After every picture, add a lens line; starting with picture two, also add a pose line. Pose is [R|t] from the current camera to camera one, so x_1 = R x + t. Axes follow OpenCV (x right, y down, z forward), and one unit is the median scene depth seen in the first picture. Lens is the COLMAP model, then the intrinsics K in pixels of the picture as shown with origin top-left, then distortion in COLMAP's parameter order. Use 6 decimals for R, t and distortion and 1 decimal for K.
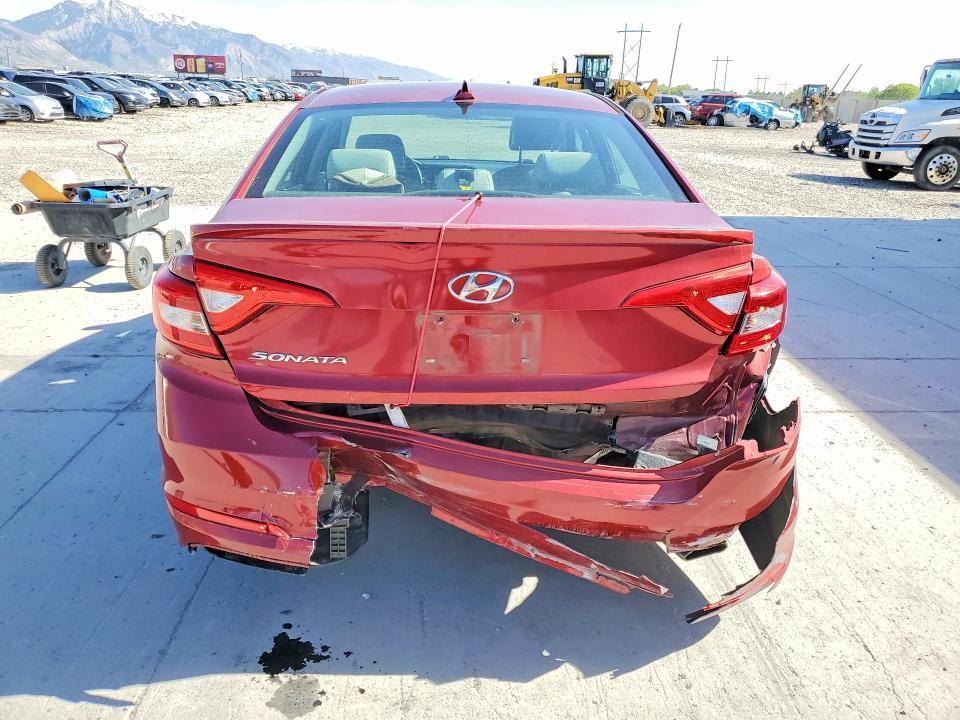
lens RADIAL K [[754.6, 0, 480.4], [0, 754.6, 356.6], [0, 0, 1]] dist [-0.003790, 0.007537]
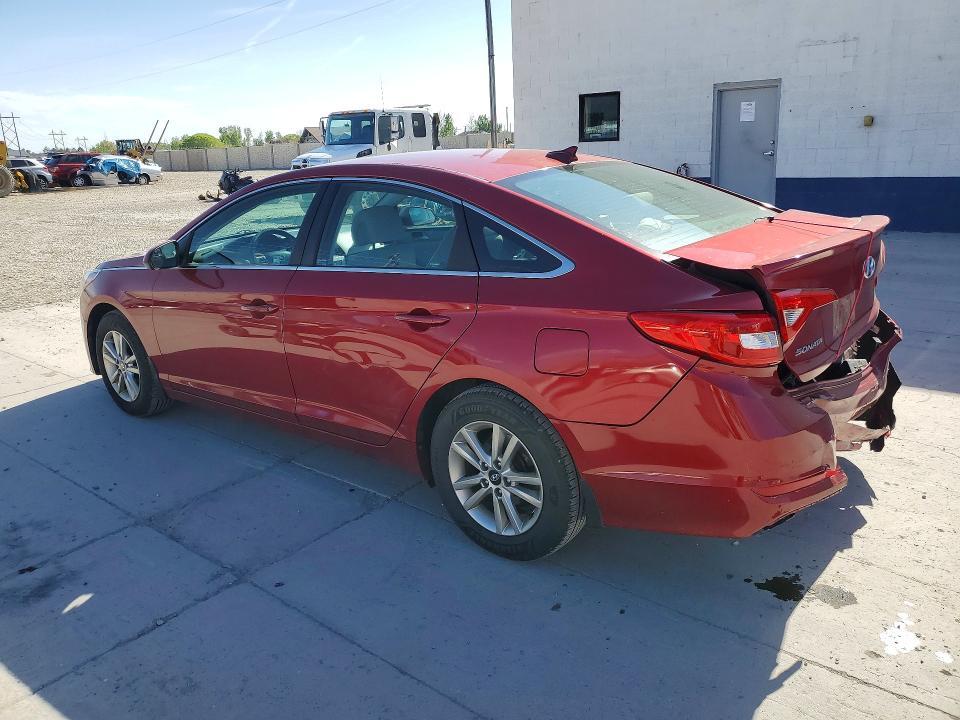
lens RADIAL K [[754.6, 0, 481.0], [0, 754.6, 361.8], [0, 0, 1]] dist [-0.003790, 0.007537]
pose [[0.661228, -0.262826, 0.702638, -0.119324], [0.301804, 0.950678, 0.071590, -0.018802], [-0.686799, 0.164721, 0.707937, 0.032186]]
